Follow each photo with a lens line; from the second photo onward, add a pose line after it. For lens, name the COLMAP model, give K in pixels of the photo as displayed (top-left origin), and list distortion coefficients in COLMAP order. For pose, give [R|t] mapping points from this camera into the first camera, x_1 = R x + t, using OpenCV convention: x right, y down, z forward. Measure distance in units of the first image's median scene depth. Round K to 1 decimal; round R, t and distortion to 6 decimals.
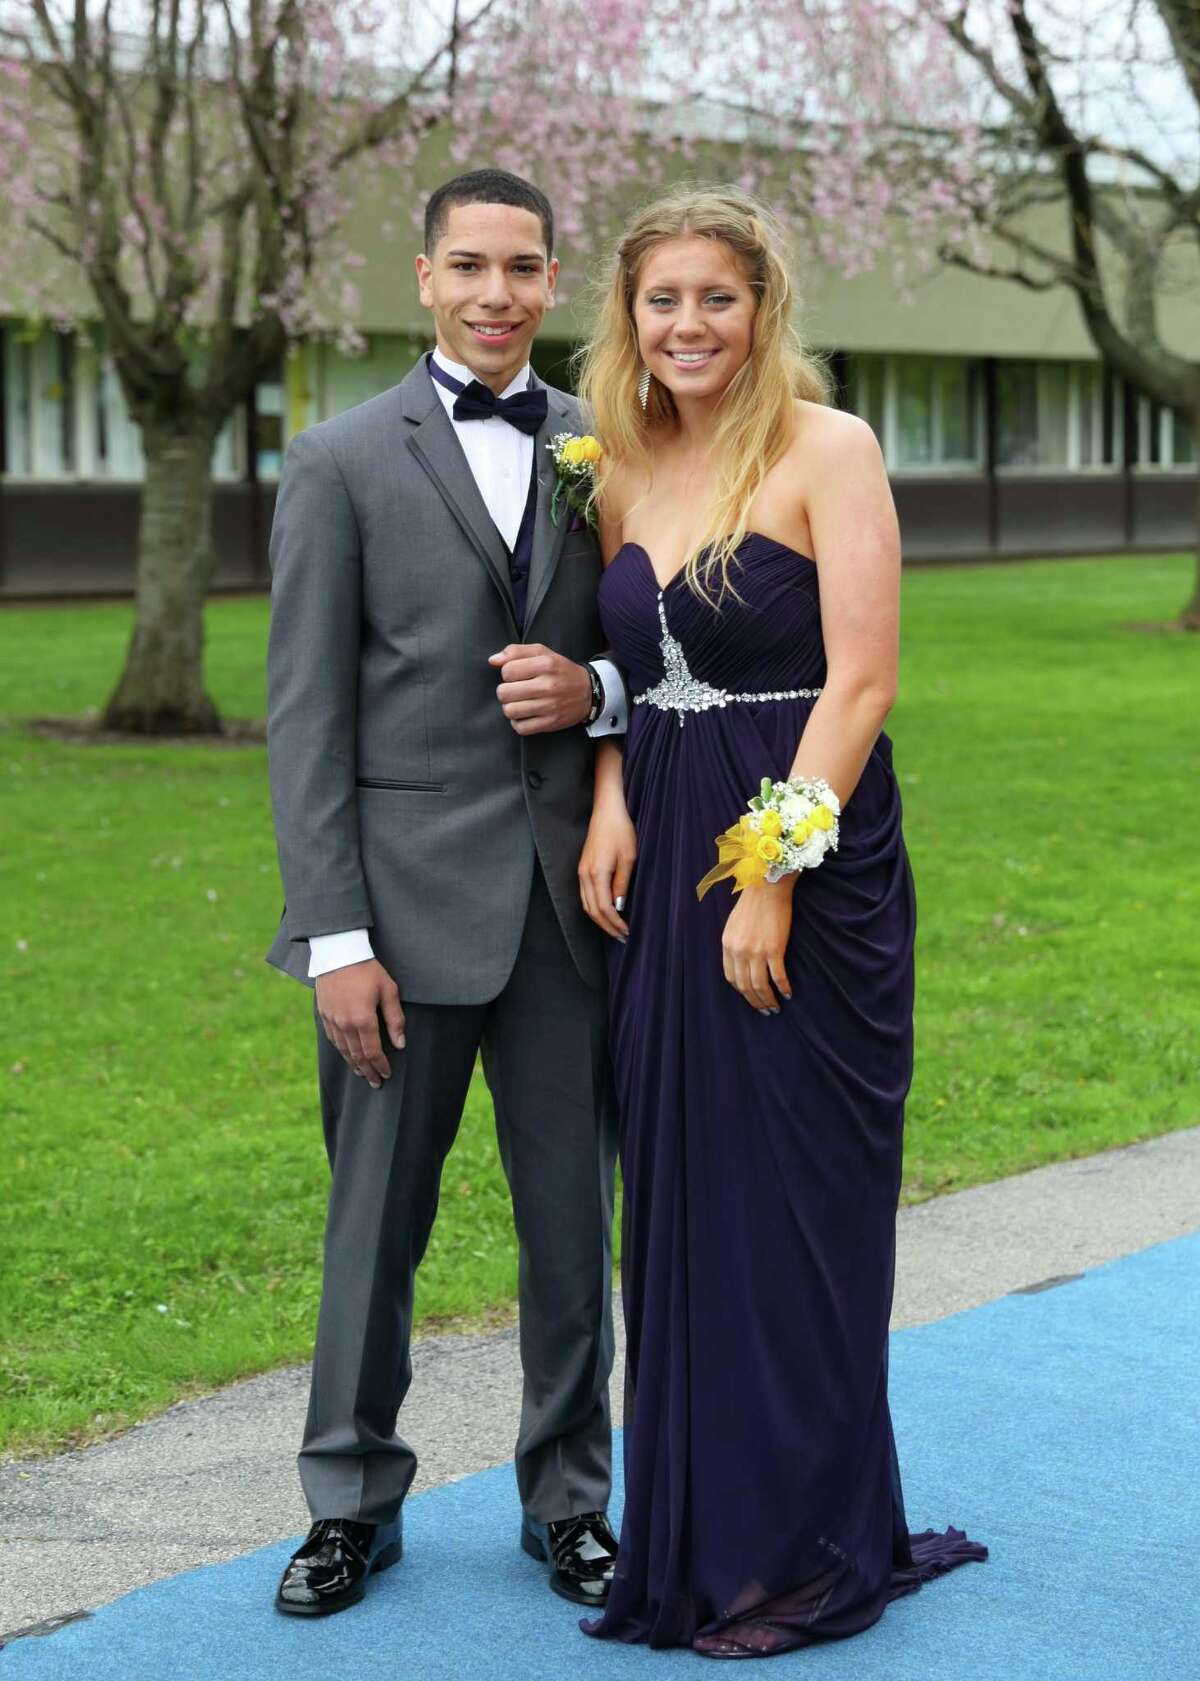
lens RADIAL K [[3567.6, 0, 567.6], [0, 3567.6, 770.2], [0, 0, 1]] dist [0.146041, 0.282552]
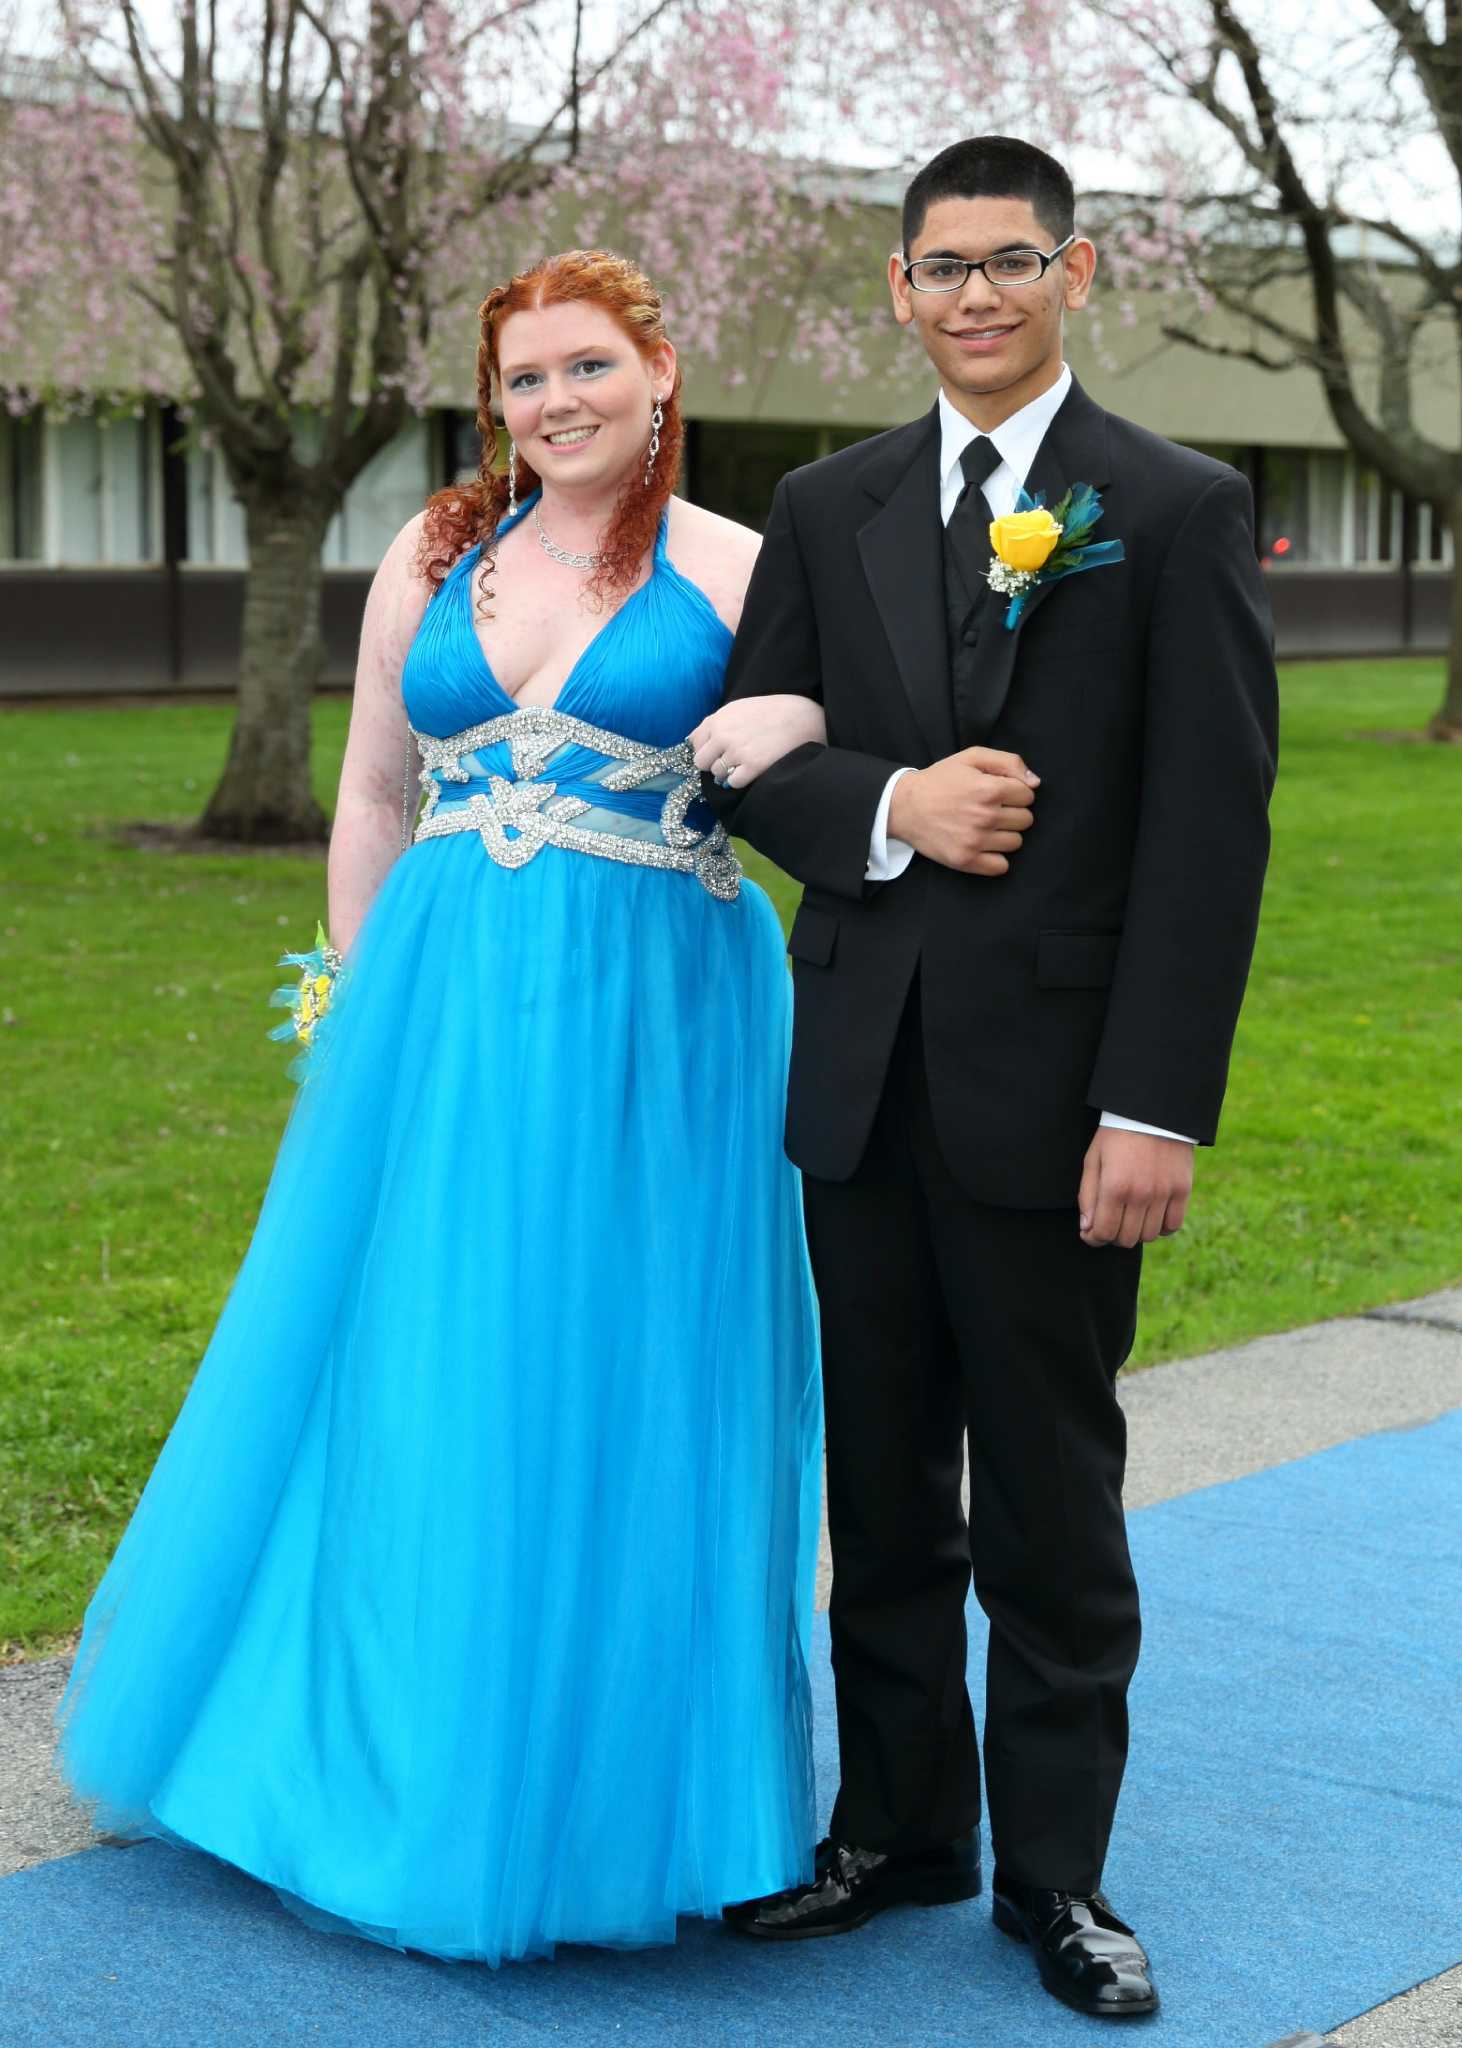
lens RADIAL K [[3553.1, 0, 685.8], [0, 3553.1, 912.3], [0, 0, 1]] dist [0.101799, -0.072085]
pose [[0.997674, 0.014837, -0.066538, 0.104002], [-0.013941, 0.999806, 0.013915, -0.011422], [0.066732, -0.012955, 0.997687, 0.166341]]
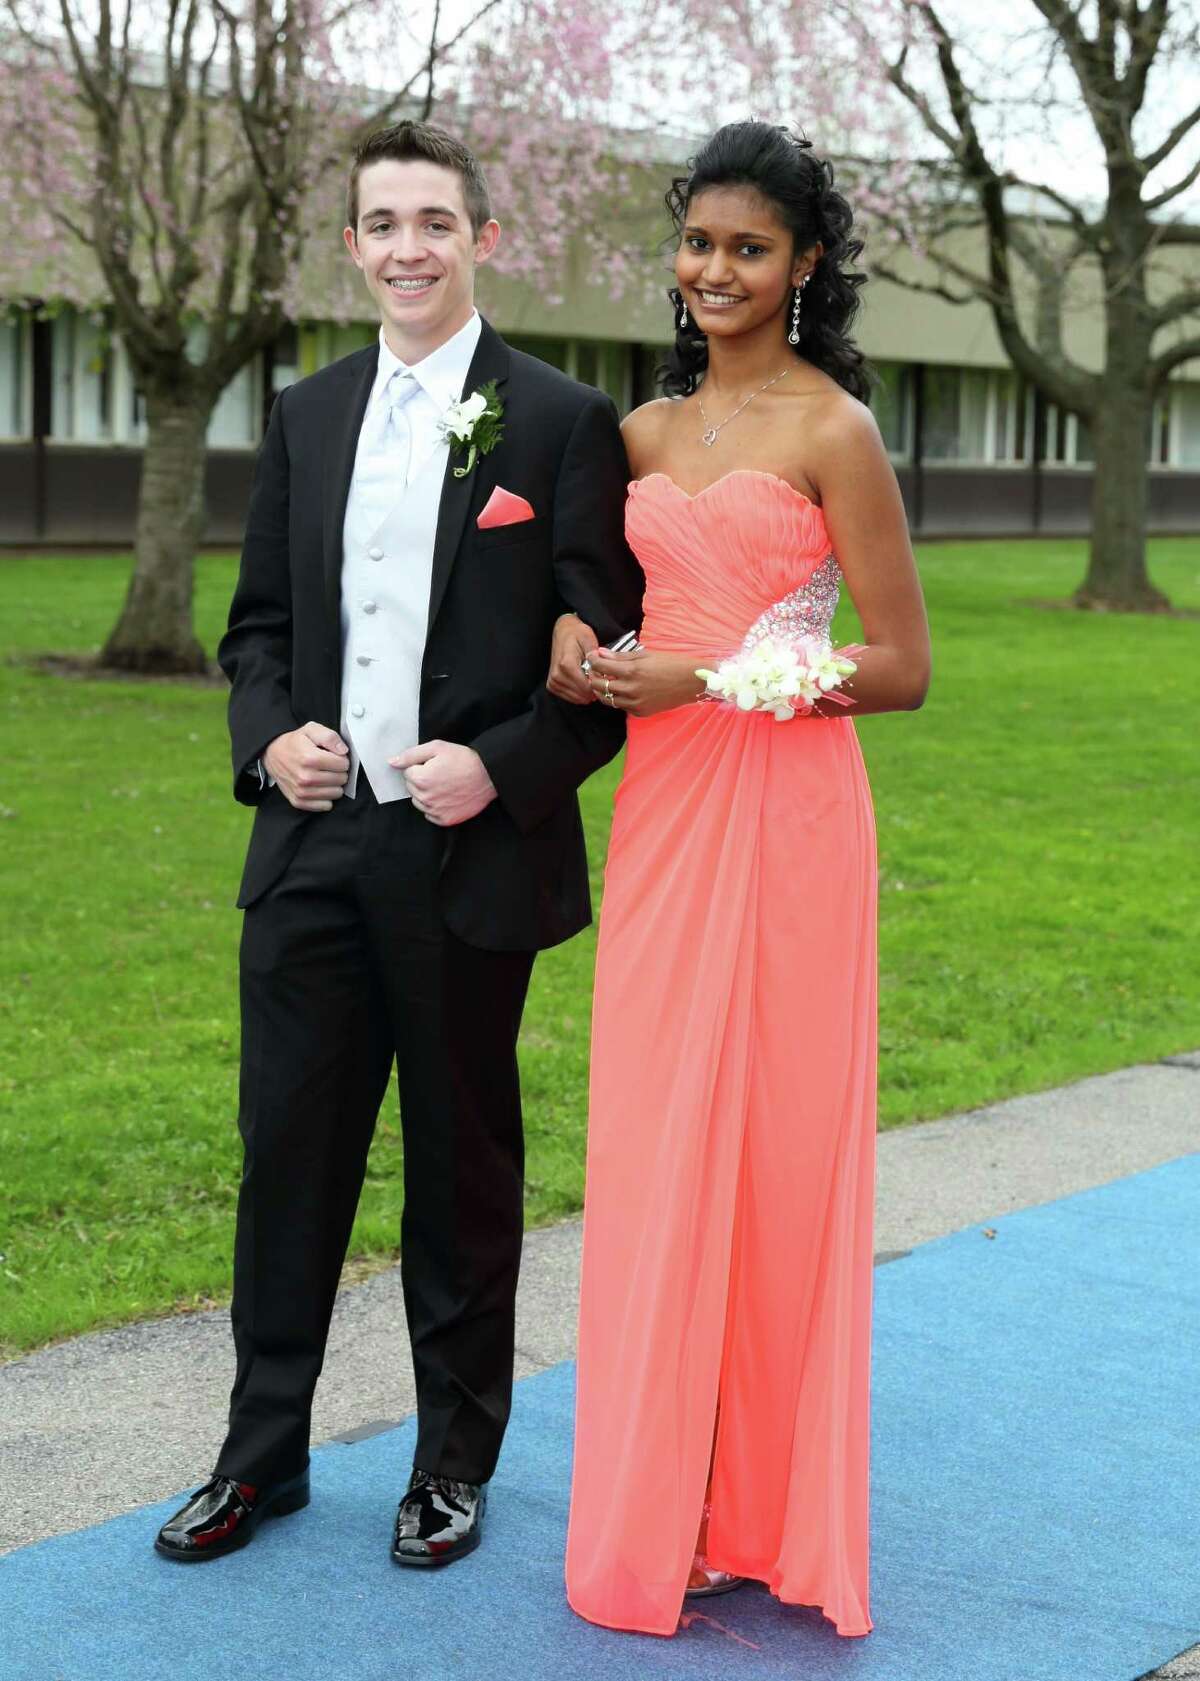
lens RADIAL K [[2991.5, 0, 523.0], [0, 2991.5, 730.0], [0, 0, 1]] dist [0.073601, 0.127114]
pose [[0.999305, 0.033712, -0.015914, 0.032646], [-0.033561, 0.999389, 0.009717, -0.009094], [0.016232, -0.009176, 0.999826, 0.114849]]
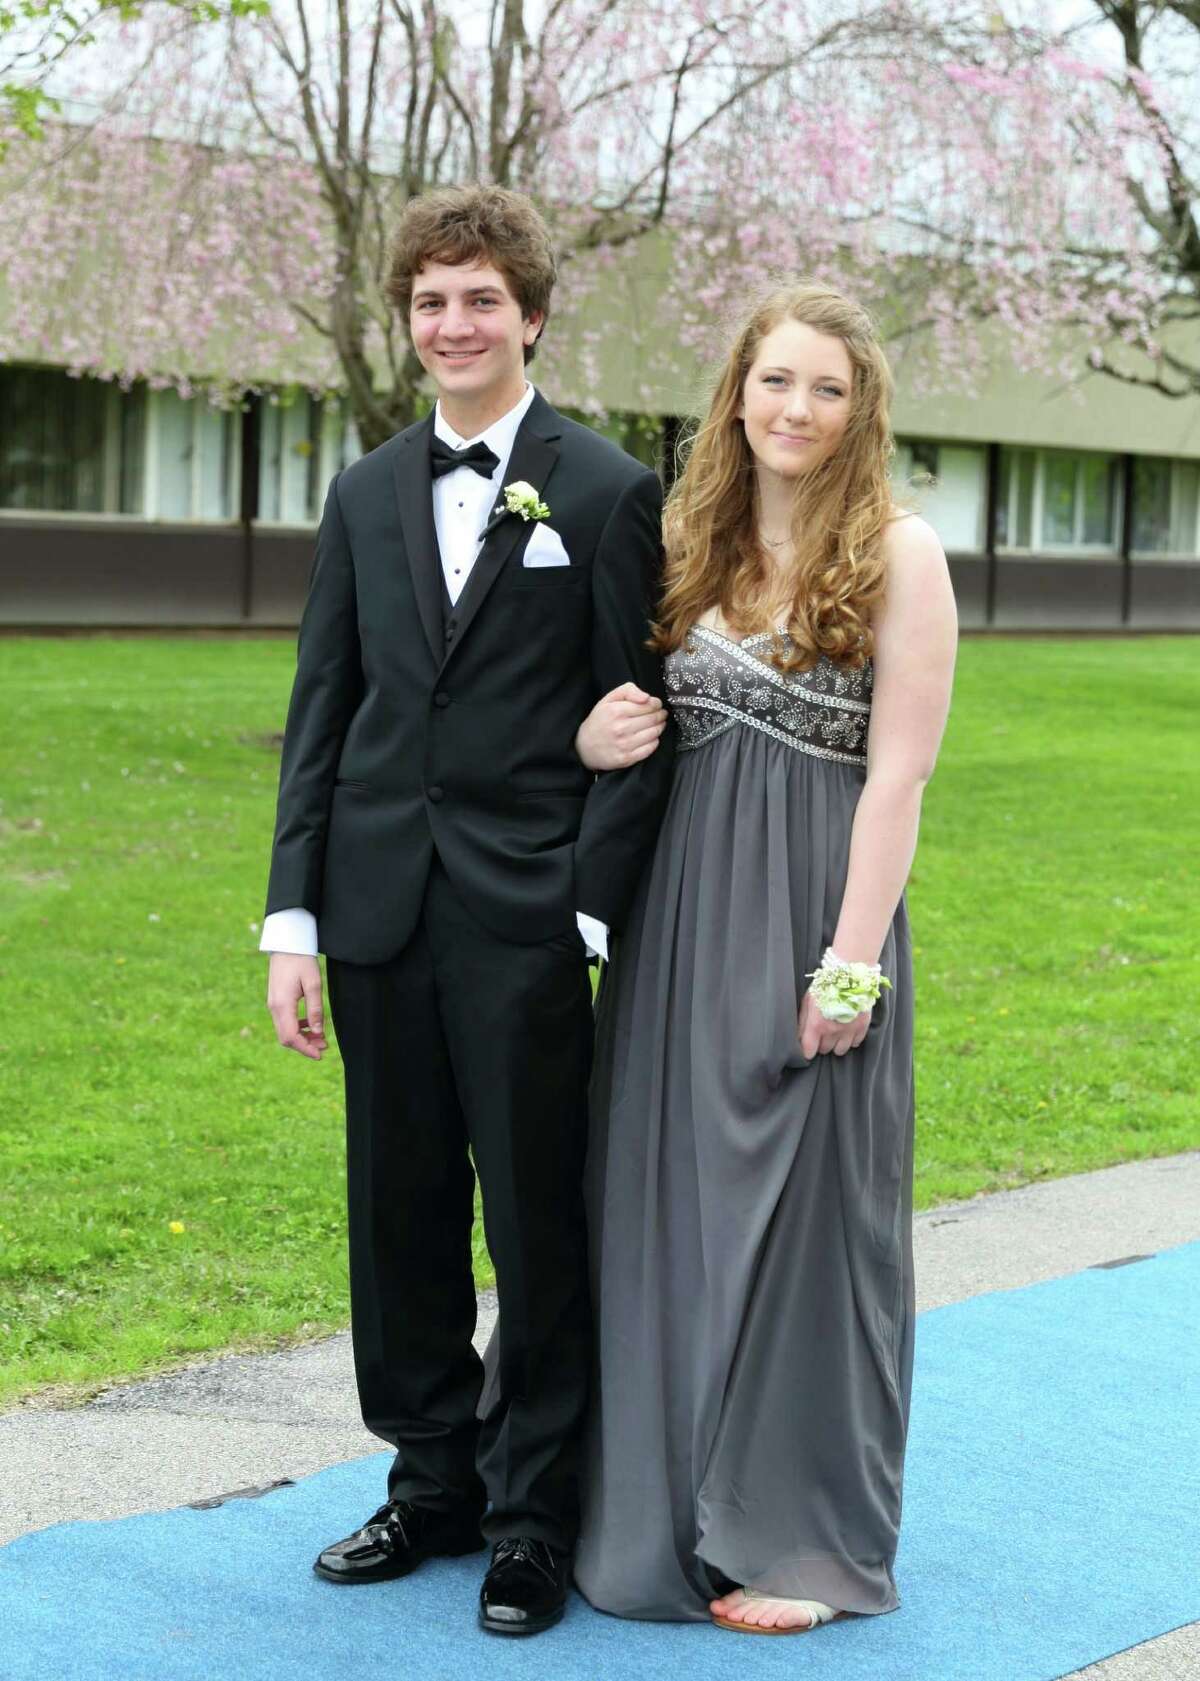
lens RADIAL K [[3181.7, 0, 597.1], [0, 3181.7, 814.1], [0, 0, 1]] dist [0.099964, 0.072250]
pose [[0.997841, 0.048850, -0.043900, 0.002021], [-0.048661, 0.998801, 0.005359, 0.001189], [0.044109, -0.003212, 0.999022, -0.029279]]
